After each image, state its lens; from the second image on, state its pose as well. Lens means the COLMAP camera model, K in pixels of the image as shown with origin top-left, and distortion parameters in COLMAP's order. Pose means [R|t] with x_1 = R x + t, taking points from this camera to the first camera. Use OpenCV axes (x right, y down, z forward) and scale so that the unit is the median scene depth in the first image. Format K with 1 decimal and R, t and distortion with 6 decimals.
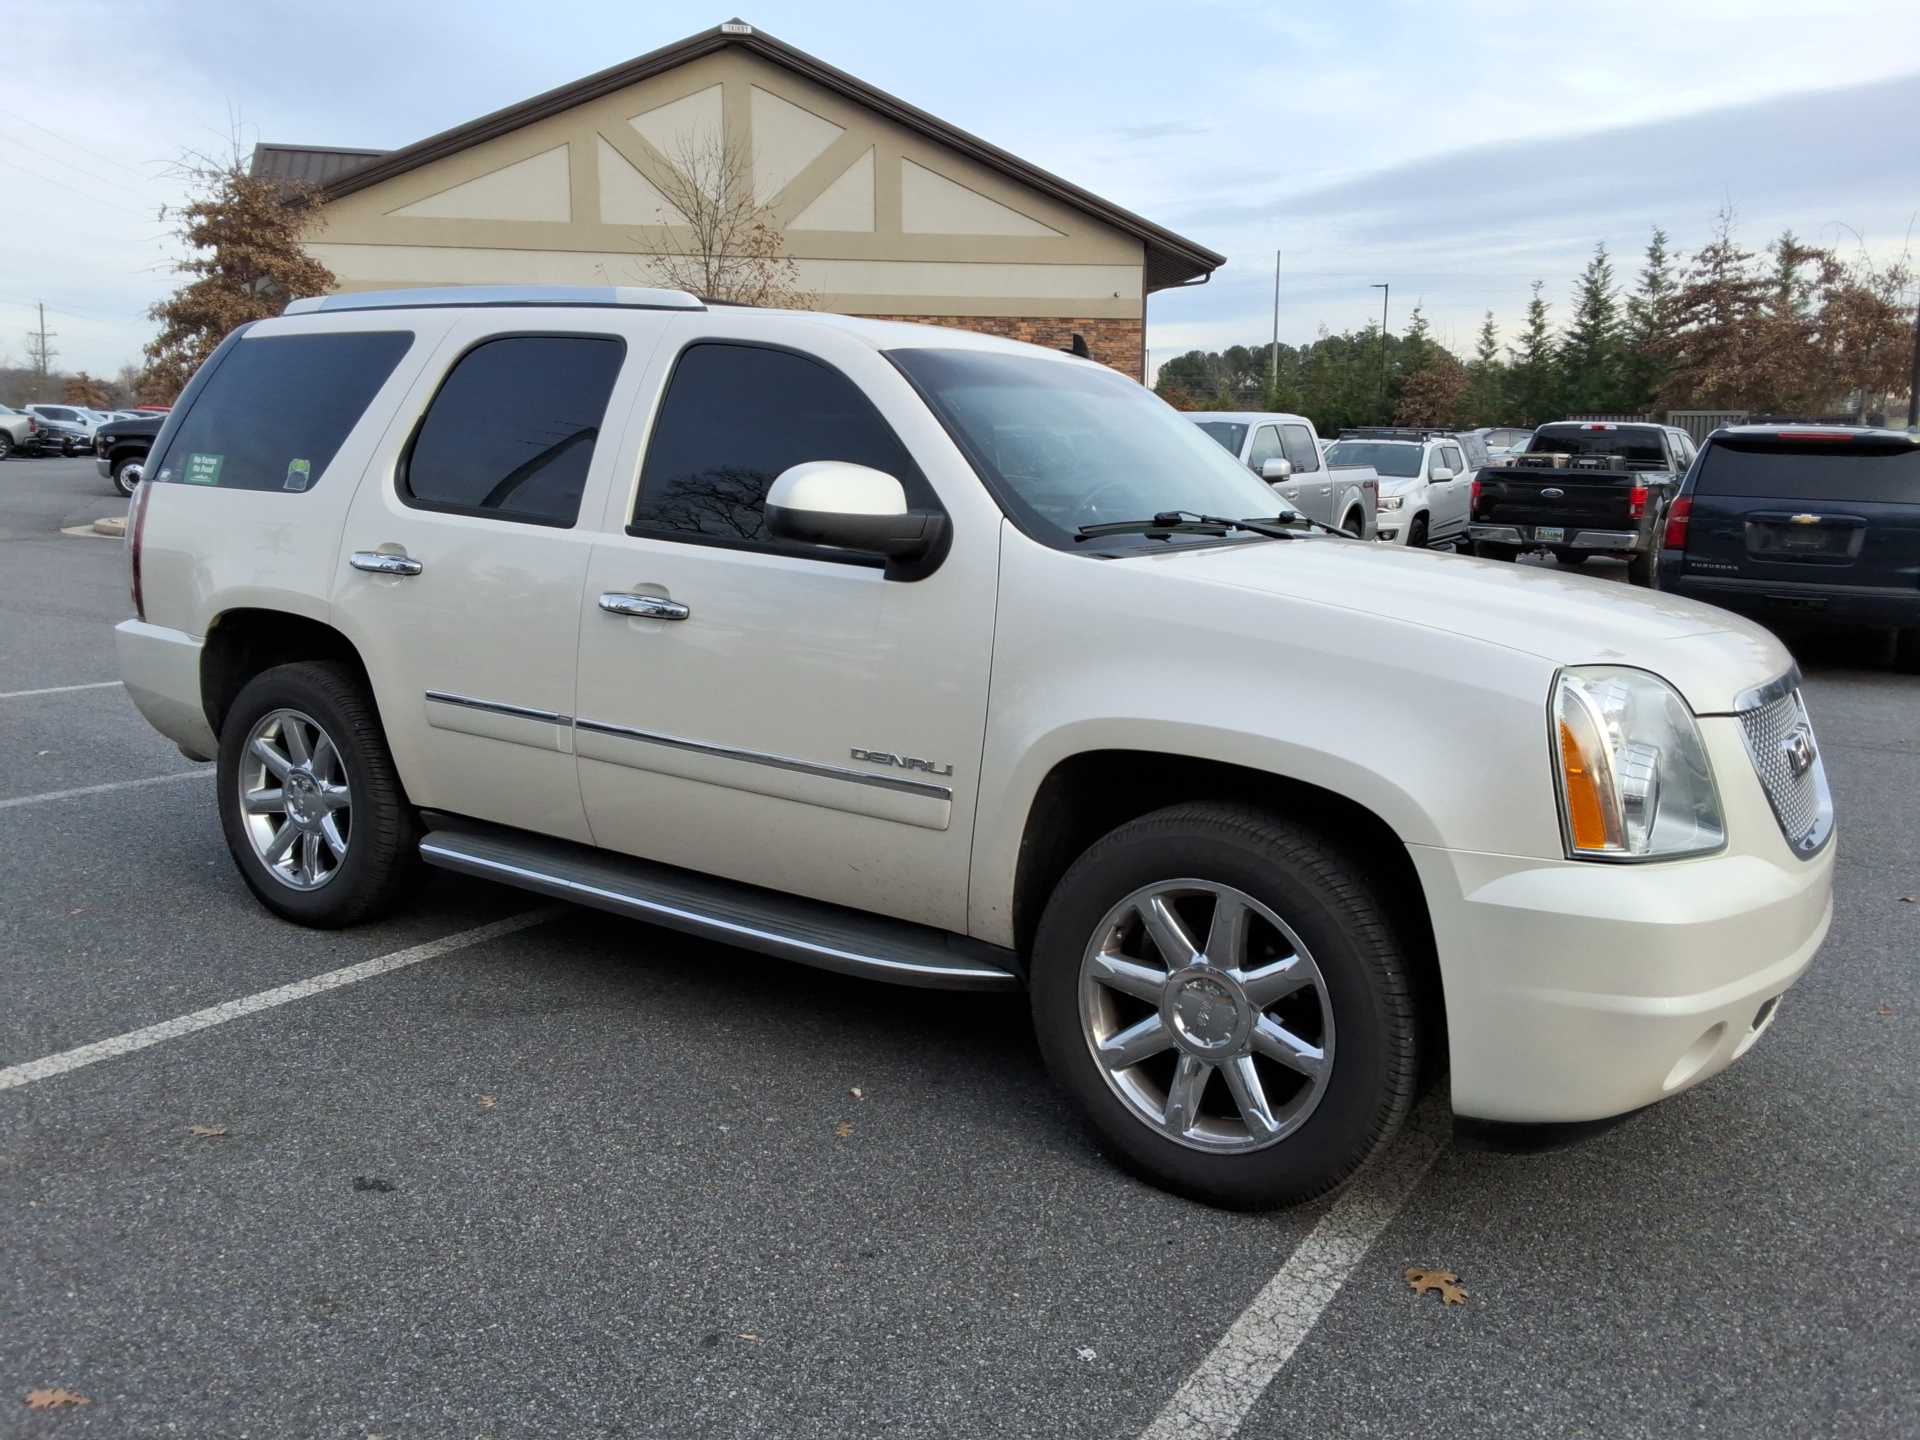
lens RADIAL K [[1539.4, 0, 961.0], [0, 1539.4, 725.0], [0, 0, 1]] dist [0.098209, -0.134866]
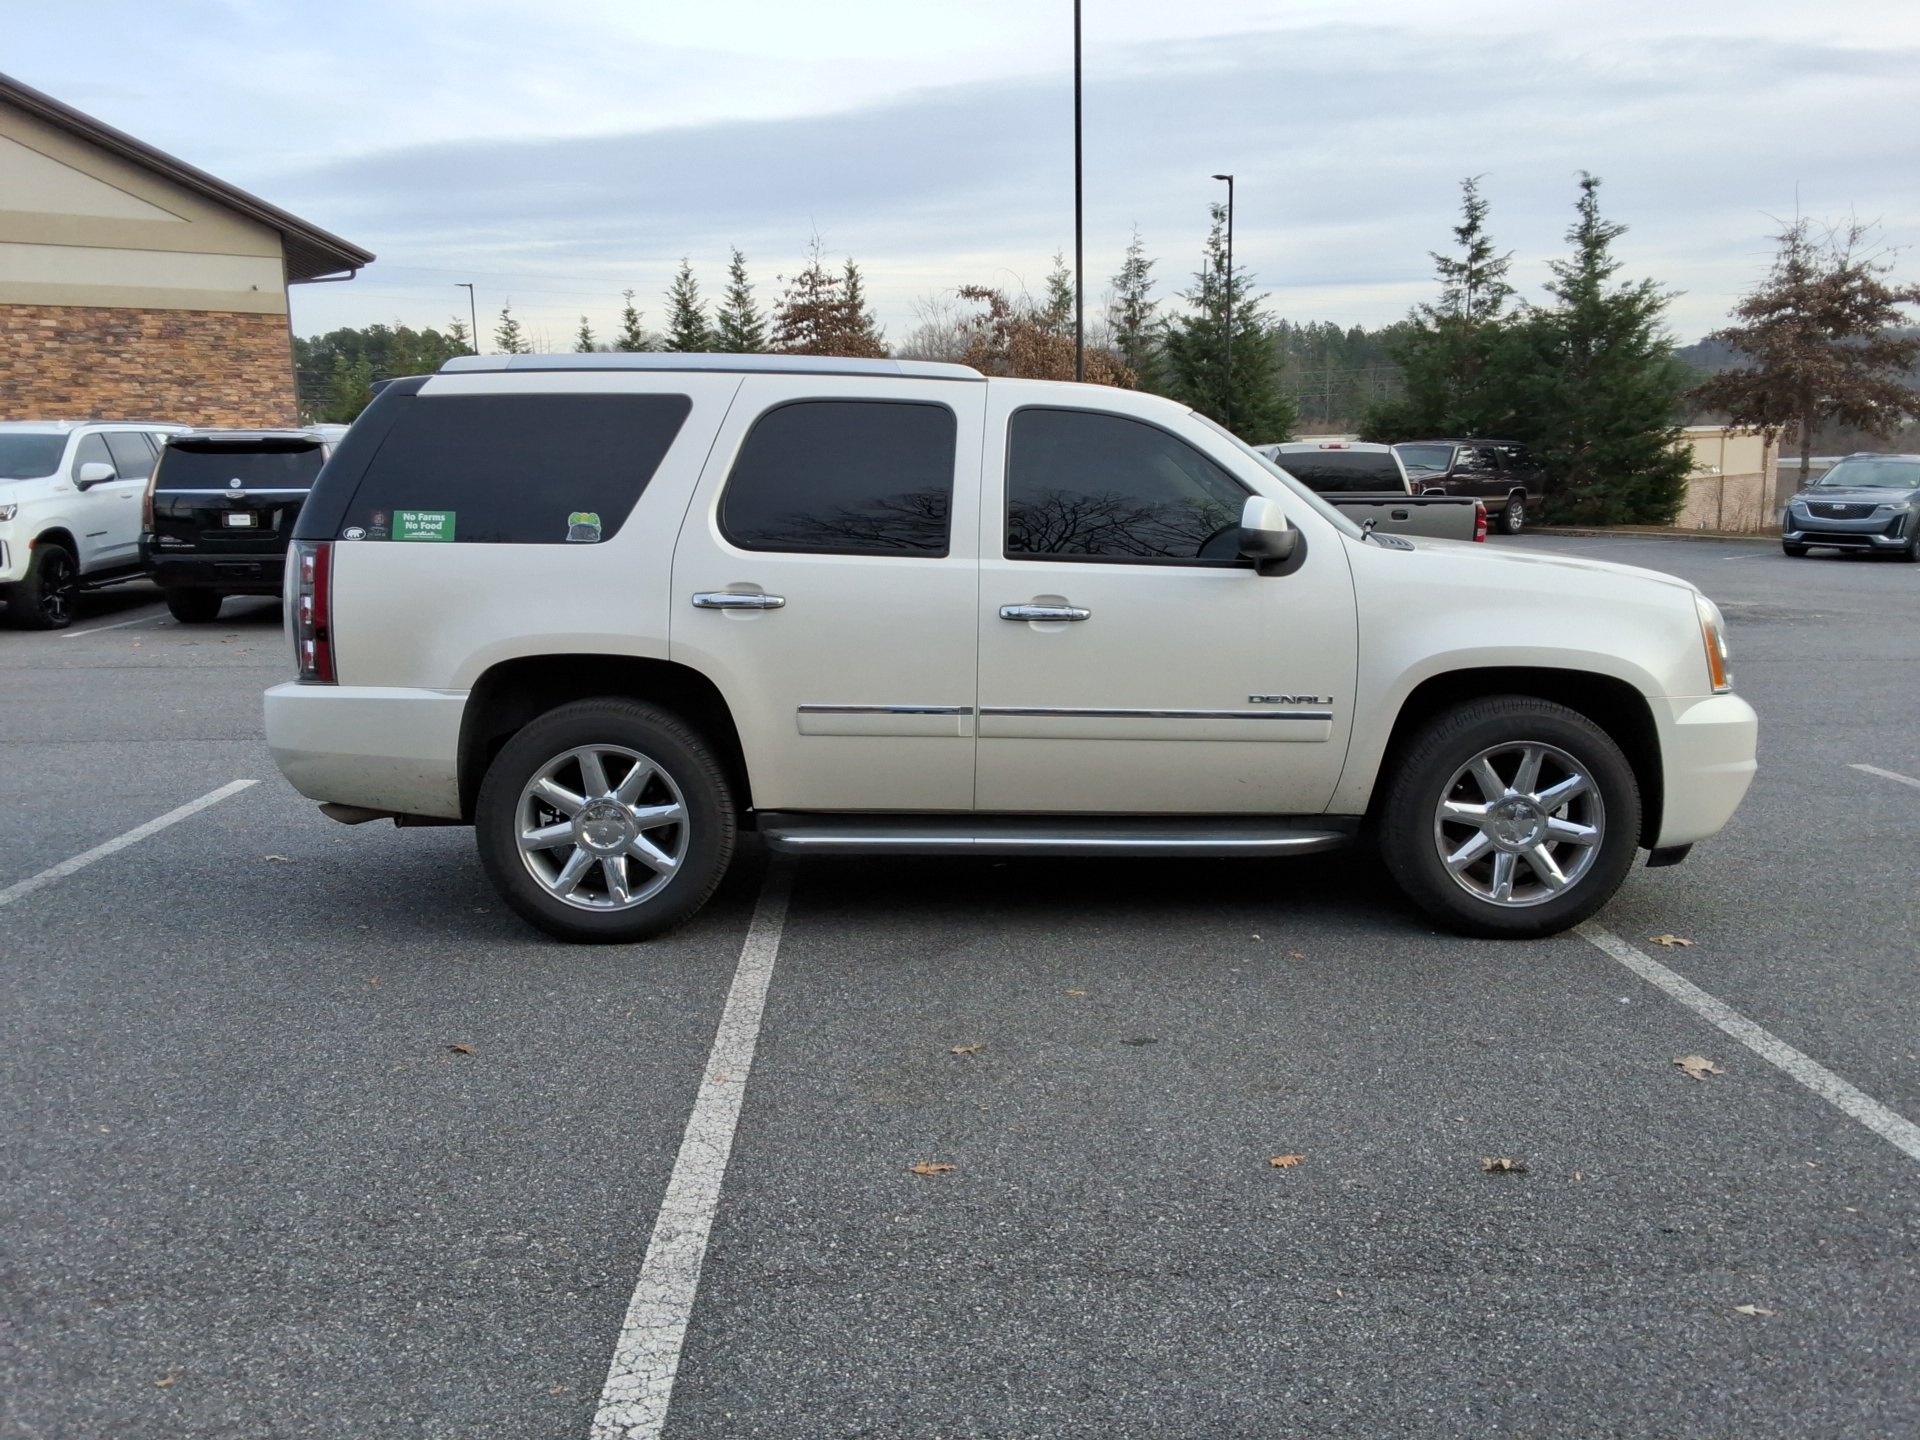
lens RADIAL K [[1539.4, 0, 969.7], [0, 1539.4, 724.2], [0, 0, 1]] dist [0.098209, -0.134866]
pose [[0.817778, -0.122230, 0.562404, -0.109856], [0.120770, 0.991876, 0.039961, -0.004774], [-0.562719, 0.035242, 0.825896, -0.003518]]
